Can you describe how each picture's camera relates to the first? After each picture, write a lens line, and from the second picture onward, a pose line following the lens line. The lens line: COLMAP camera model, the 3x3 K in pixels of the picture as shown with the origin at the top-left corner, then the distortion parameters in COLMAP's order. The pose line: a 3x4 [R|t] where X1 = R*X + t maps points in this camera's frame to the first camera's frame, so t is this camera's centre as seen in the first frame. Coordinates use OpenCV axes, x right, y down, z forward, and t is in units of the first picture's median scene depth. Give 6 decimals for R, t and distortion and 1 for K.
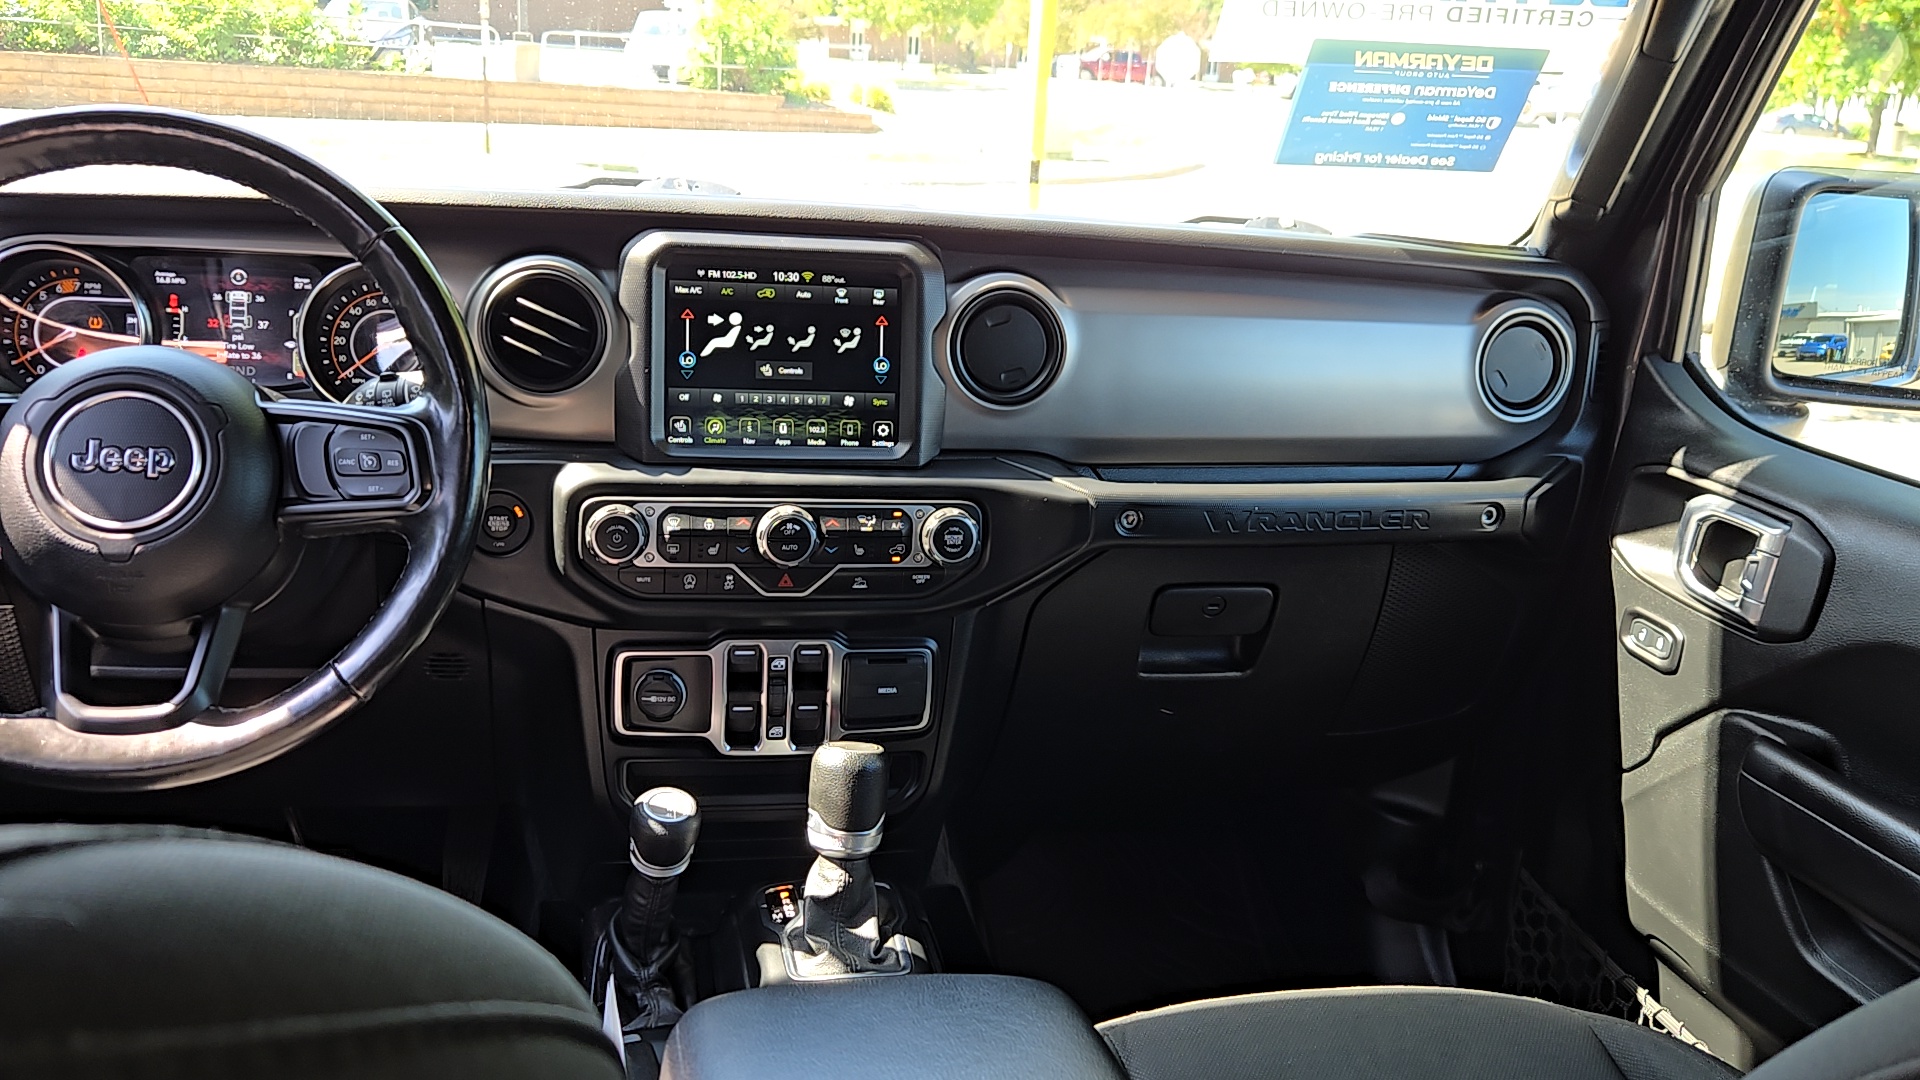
lens RADIAL K [[1600.6, 0, 966.7], [0, 1600.6, 536.9], [0, 0, 1]] dist [0.008882, -0.011377]
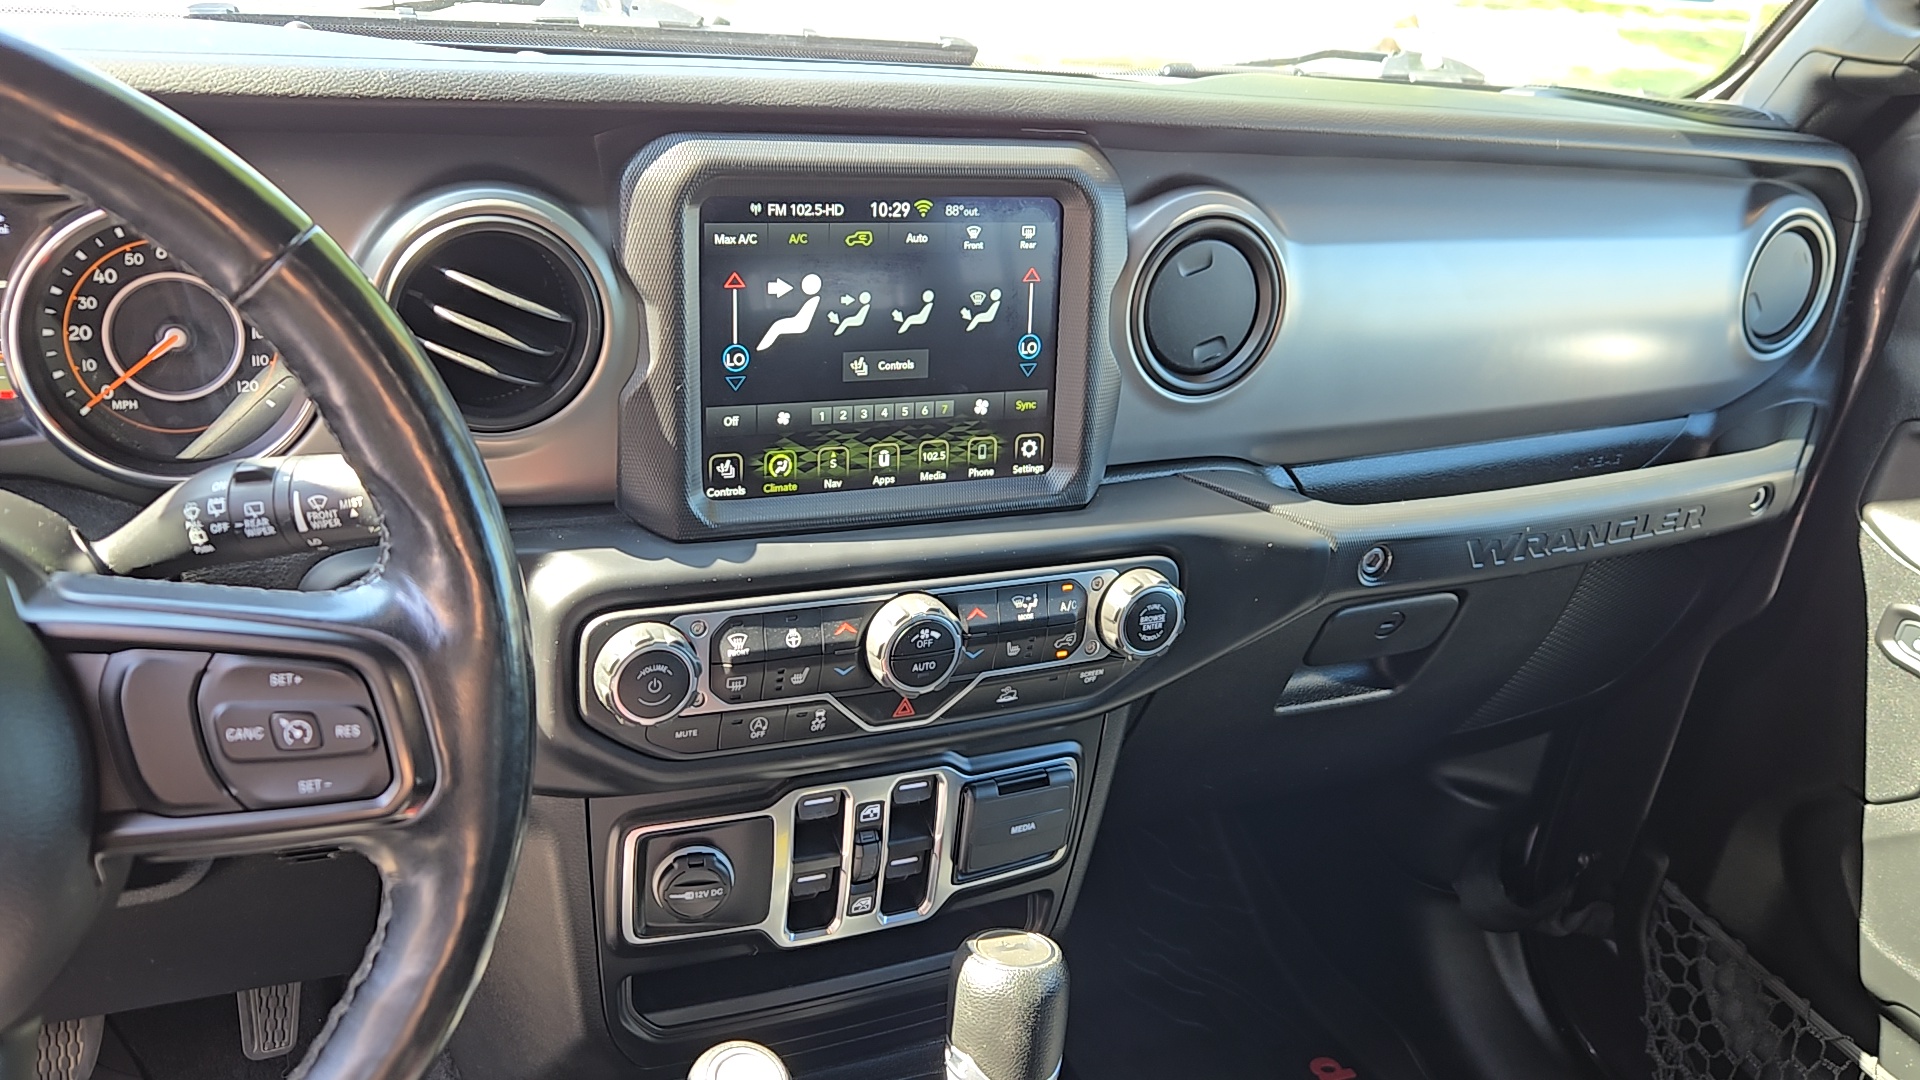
lens RADIAL K [[1600.6, 0, 958.5], [0, 1600.6, 530.4], [0, 0, 1]] dist [0.008882, -0.011377]
pose [[0.974185, -0.049666, 0.220219, -0.223965], [0.009225, 0.983442, 0.180988, -0.151926], [-0.225562, -0.174284, 0.958513, 0.400801]]
